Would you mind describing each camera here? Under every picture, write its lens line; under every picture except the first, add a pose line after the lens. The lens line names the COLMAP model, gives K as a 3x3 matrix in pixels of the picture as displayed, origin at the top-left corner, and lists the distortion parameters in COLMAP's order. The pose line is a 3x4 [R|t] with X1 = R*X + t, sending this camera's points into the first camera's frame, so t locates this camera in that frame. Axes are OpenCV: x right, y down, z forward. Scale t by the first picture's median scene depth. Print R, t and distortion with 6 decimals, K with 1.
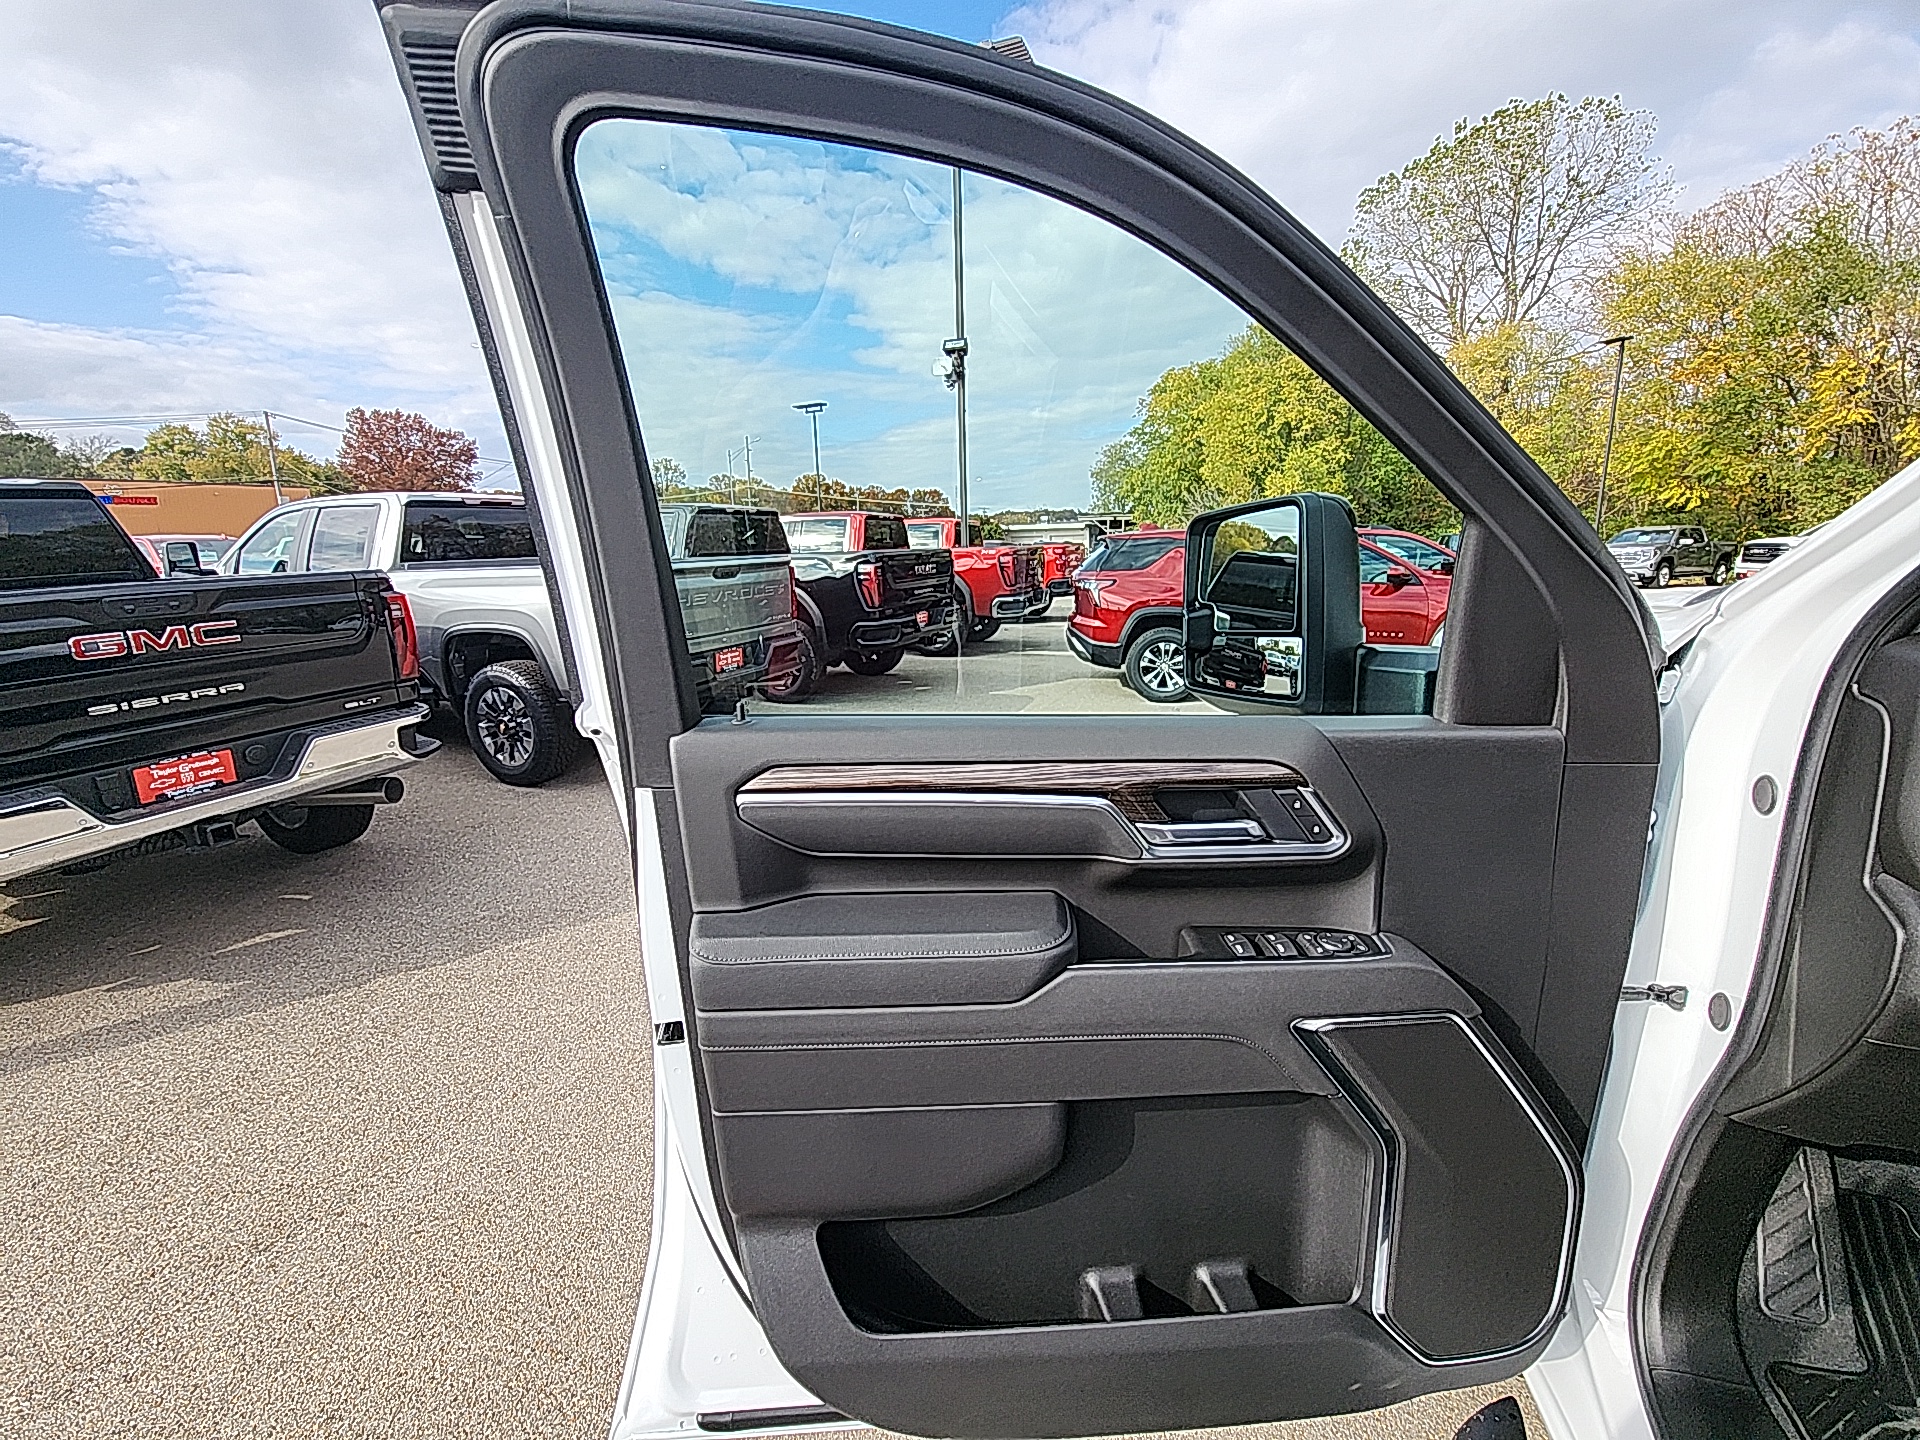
lens RADIAL K [[765.5, 0, 950.5], [0, 765.5, 711.7], [0, 0, 1]] dist [0.009071, -0.006994]
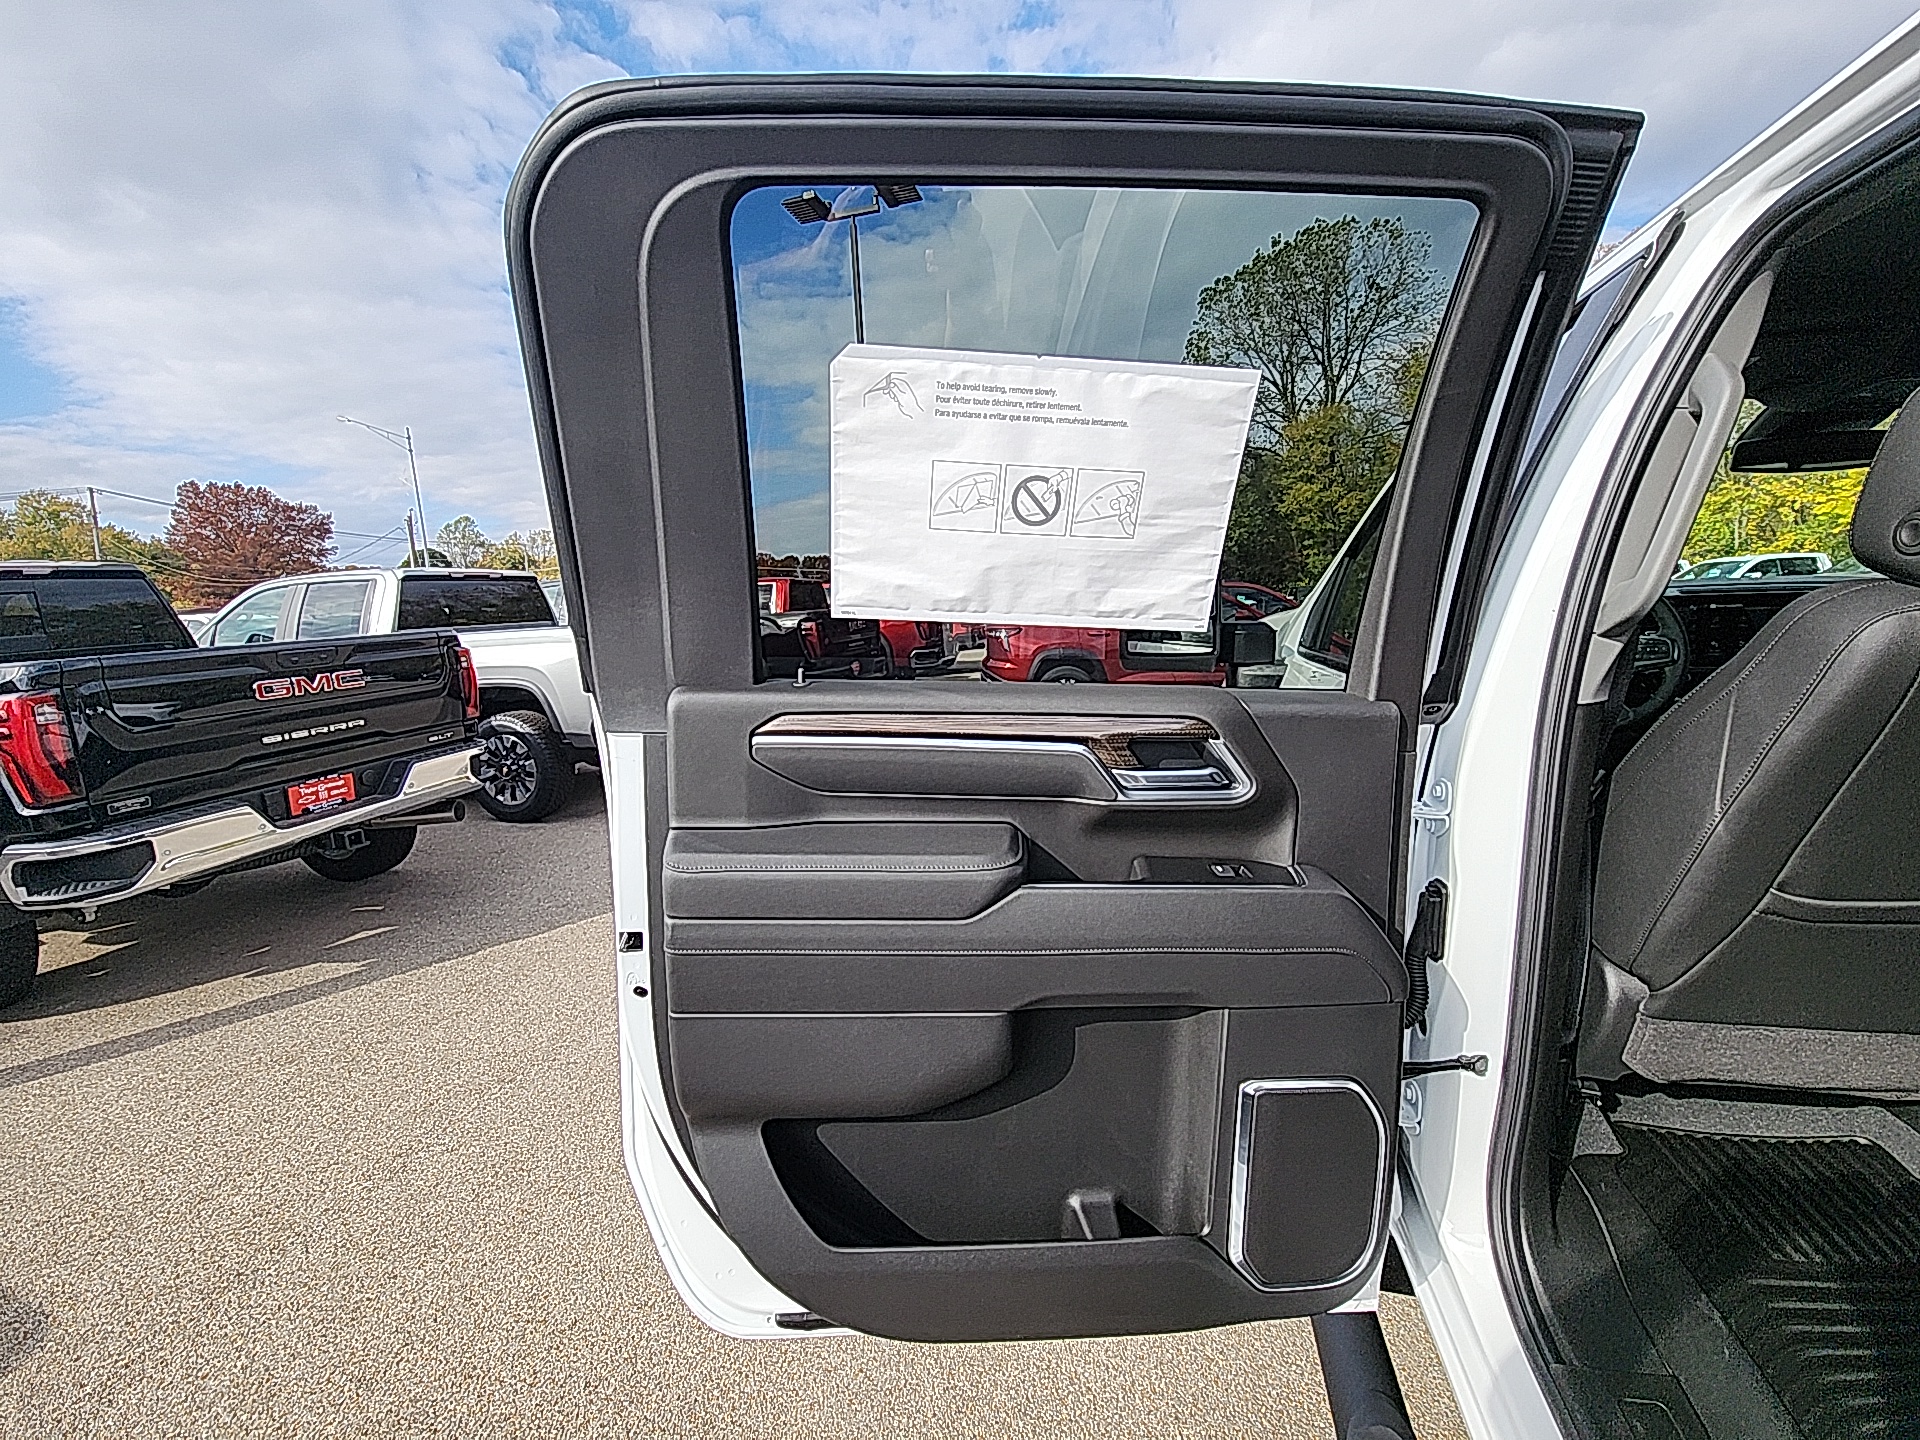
lens RADIAL K [[765.5, 0, 951.9], [0, 765.5, 701.3], [0, 0, 1]] dist [0.009071, -0.006994]
pose [[0.989832, -0.043898, 0.135295, -0.075031], [0.056331, 0.994394, -0.089479, 0.052516], [-0.130608, 0.096190, 0.986757, -0.191257]]
